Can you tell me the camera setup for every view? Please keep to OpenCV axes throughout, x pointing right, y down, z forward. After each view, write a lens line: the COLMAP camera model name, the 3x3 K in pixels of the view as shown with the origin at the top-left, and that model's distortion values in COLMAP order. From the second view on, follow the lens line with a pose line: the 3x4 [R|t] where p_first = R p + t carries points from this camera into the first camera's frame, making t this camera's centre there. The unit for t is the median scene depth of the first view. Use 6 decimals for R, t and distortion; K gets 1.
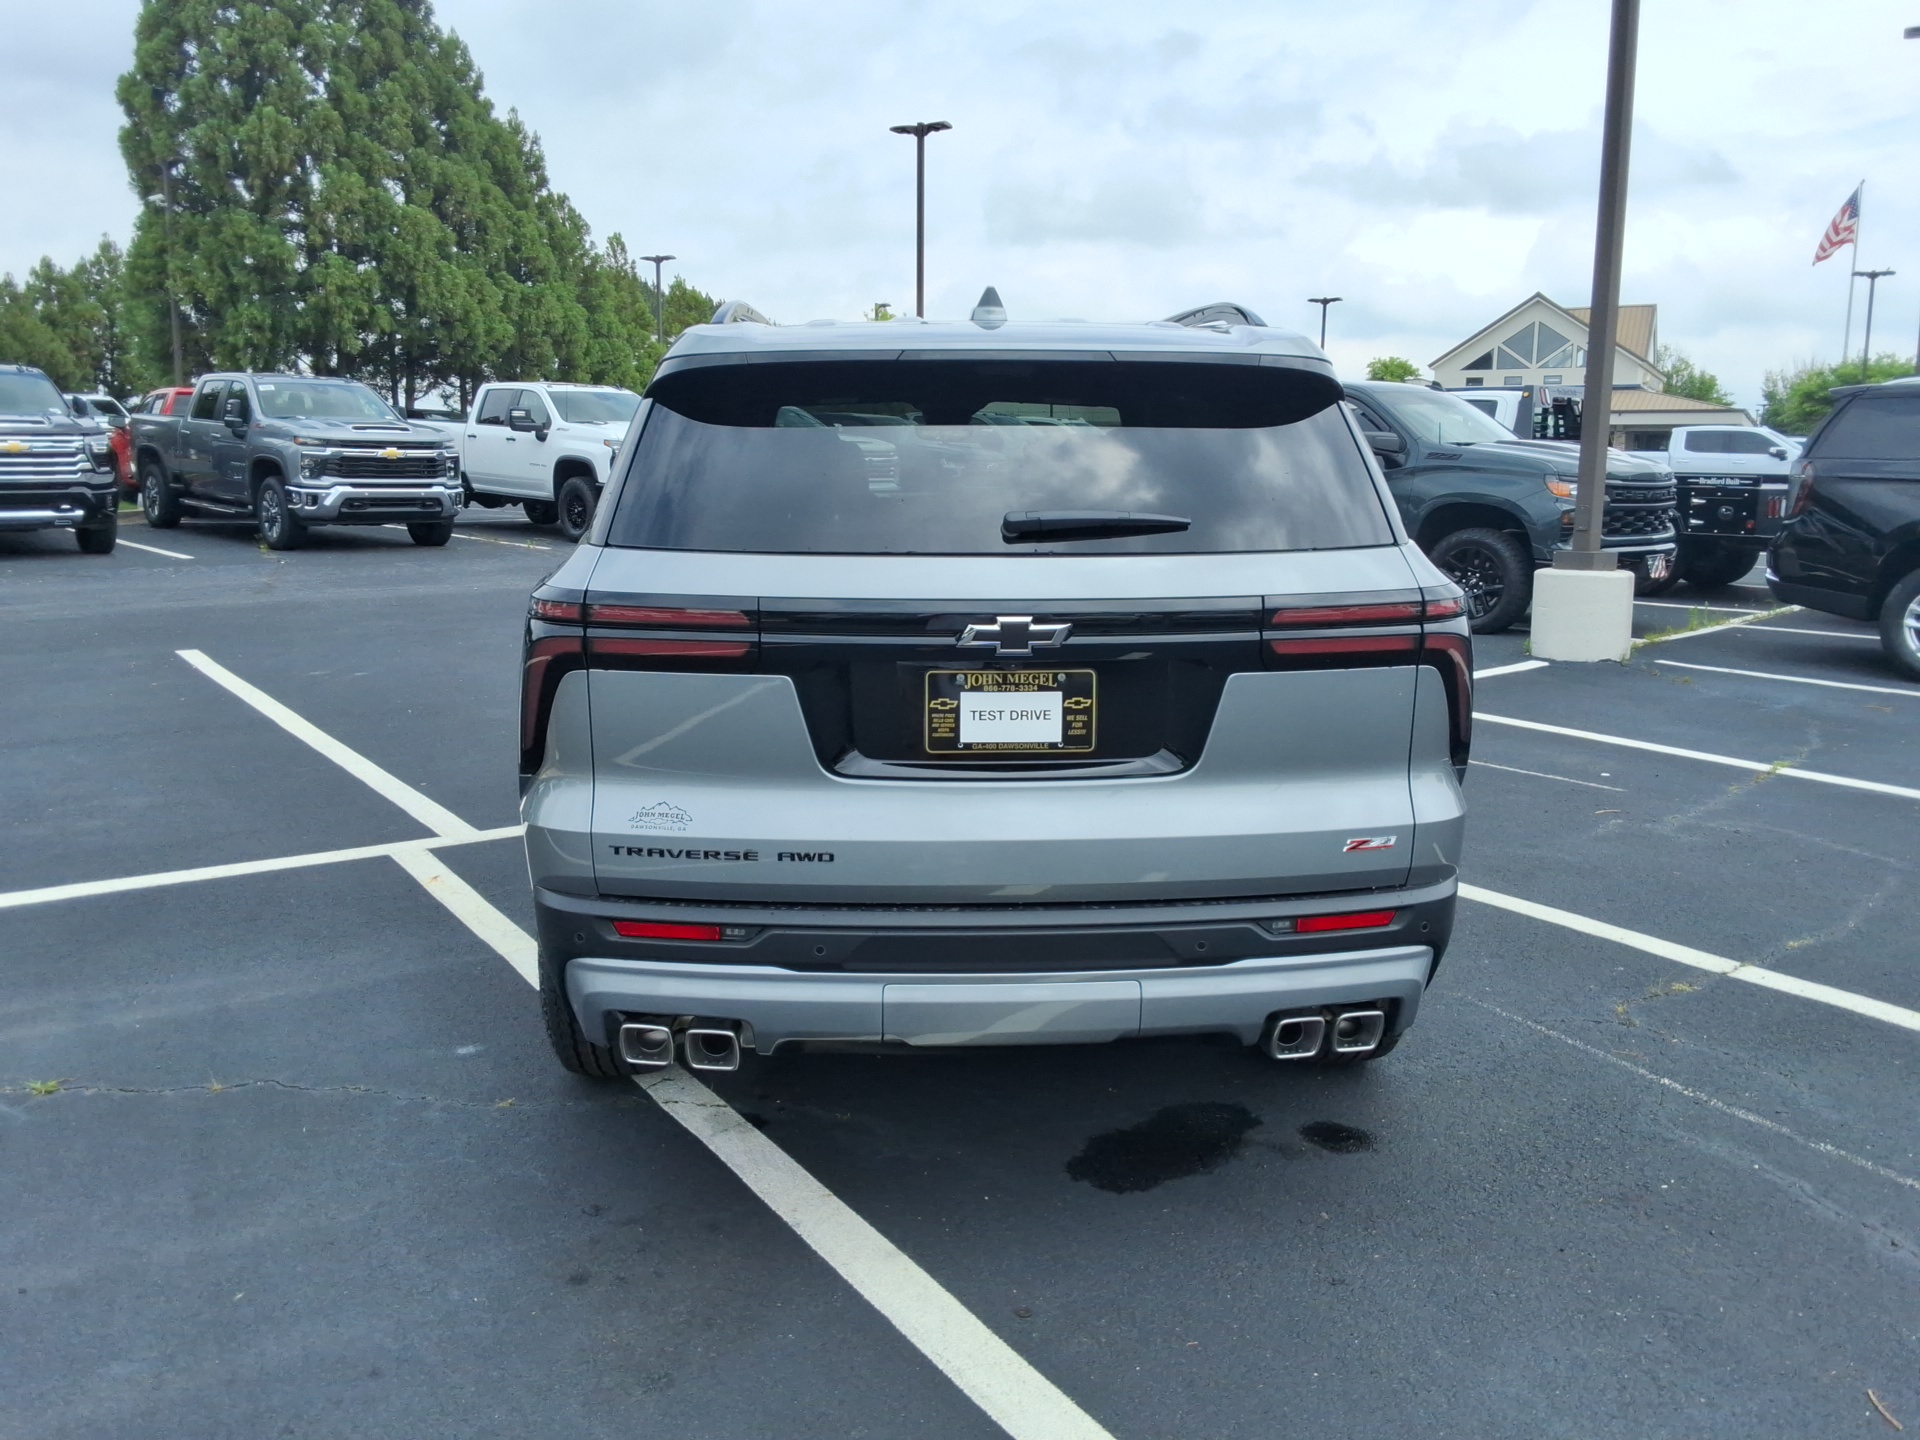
lens RADIAL K [[1551.6, 0, 968.7], [0, 1551.6, 718.9], [0, 0, 1]] dist [0.099073, -0.138090]
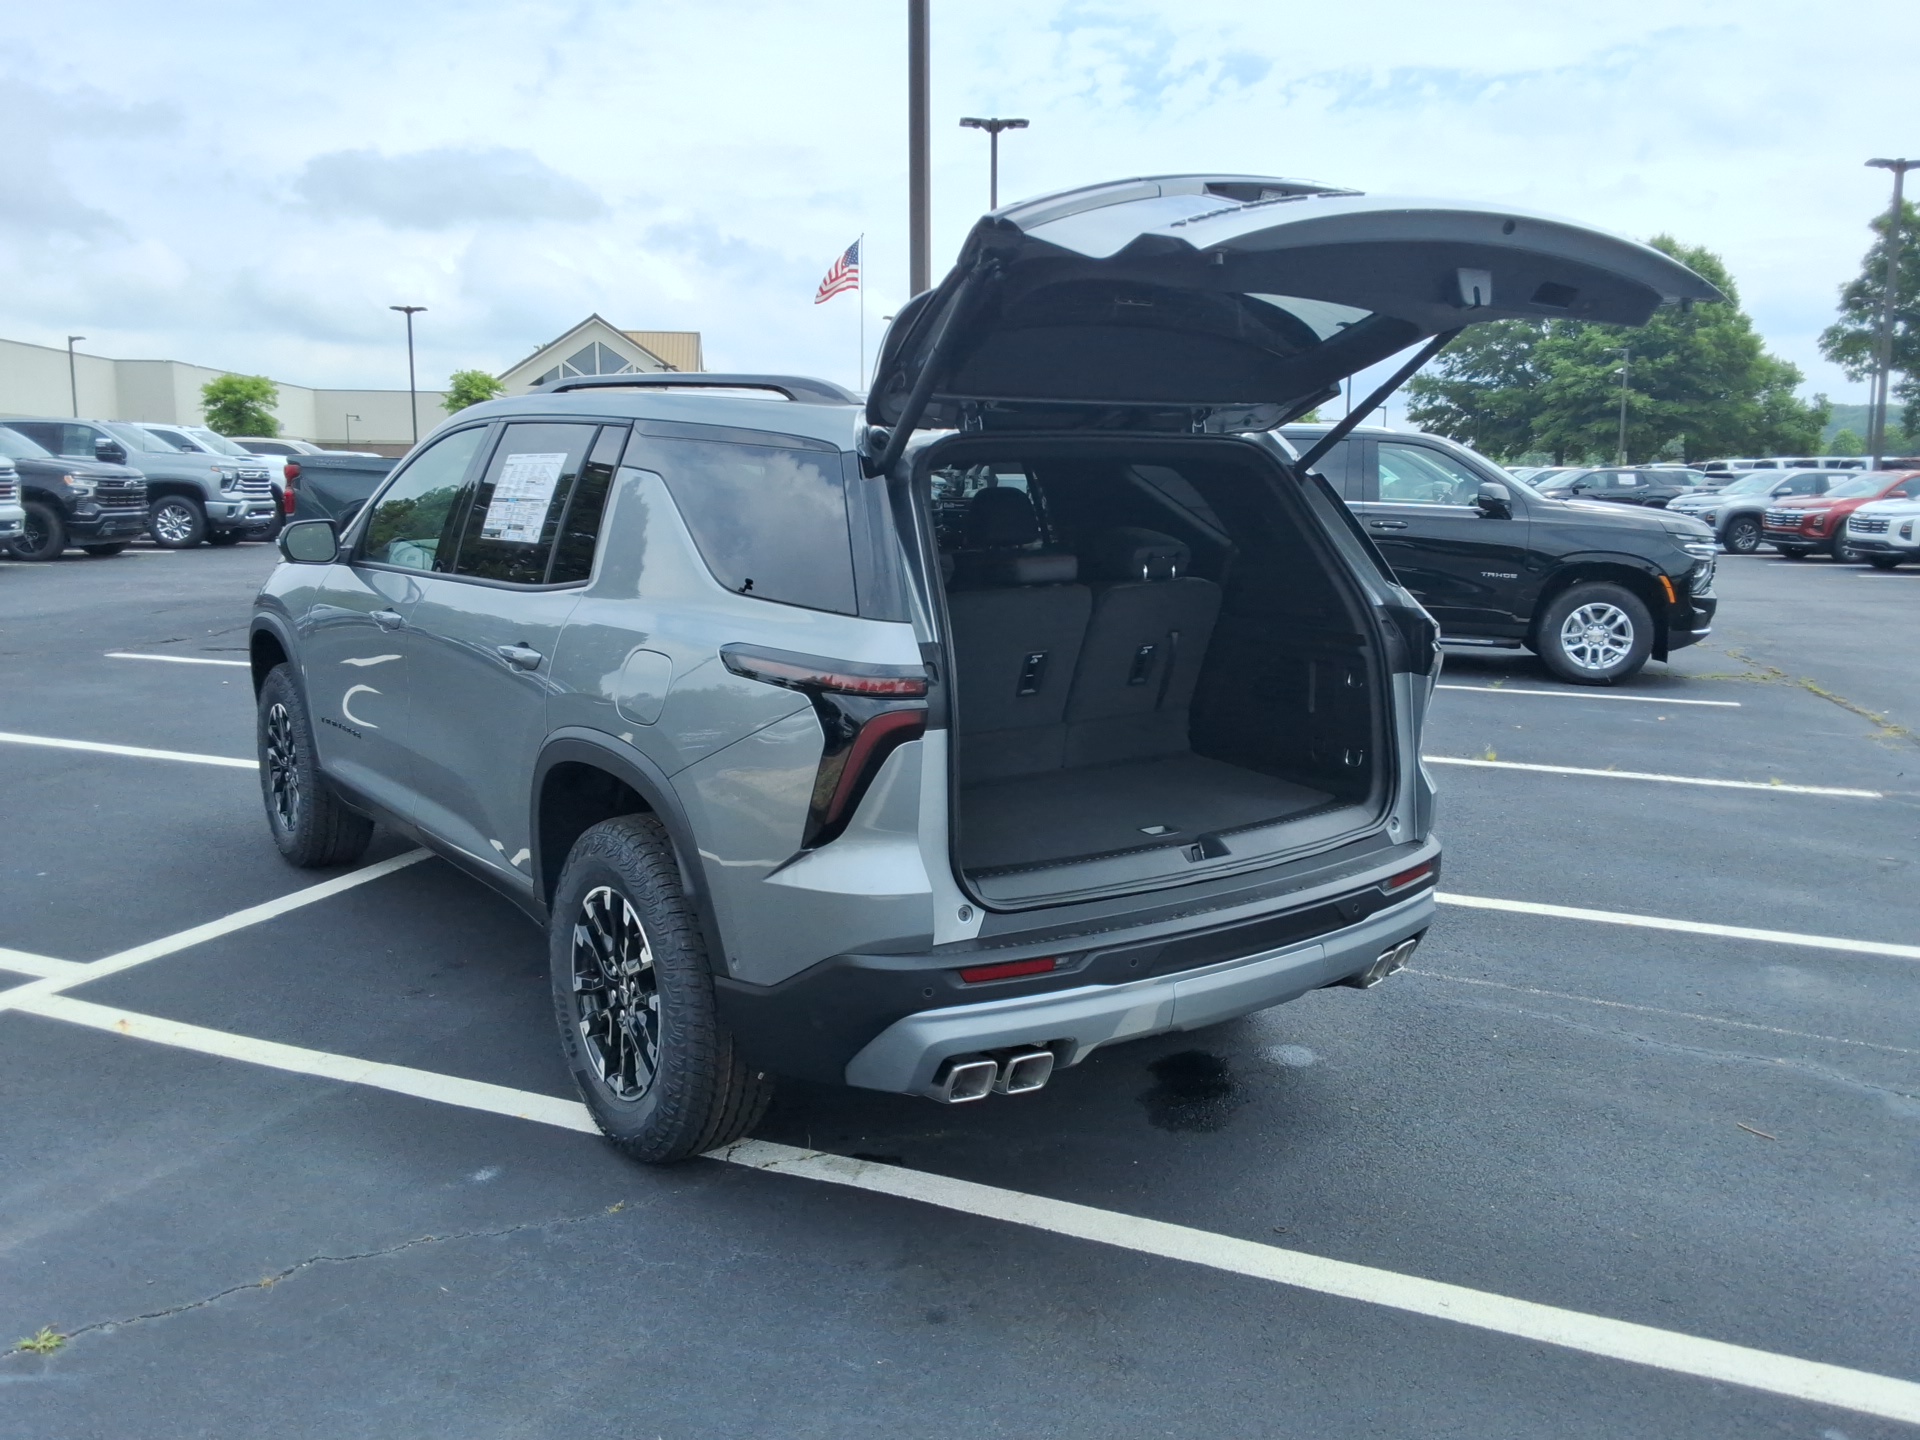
lens RADIAL K [[1551.6, 0, 973.2], [0, 1551.6, 706.1], [0, 0, 1]] dist [0.099073, -0.138090]
pose [[0.833041, -0.086824, 0.546356, -0.105220], [0.094875, 0.995397, 0.013526, -0.008770], [-0.545015, 0.040568, 0.837444, 0.012280]]
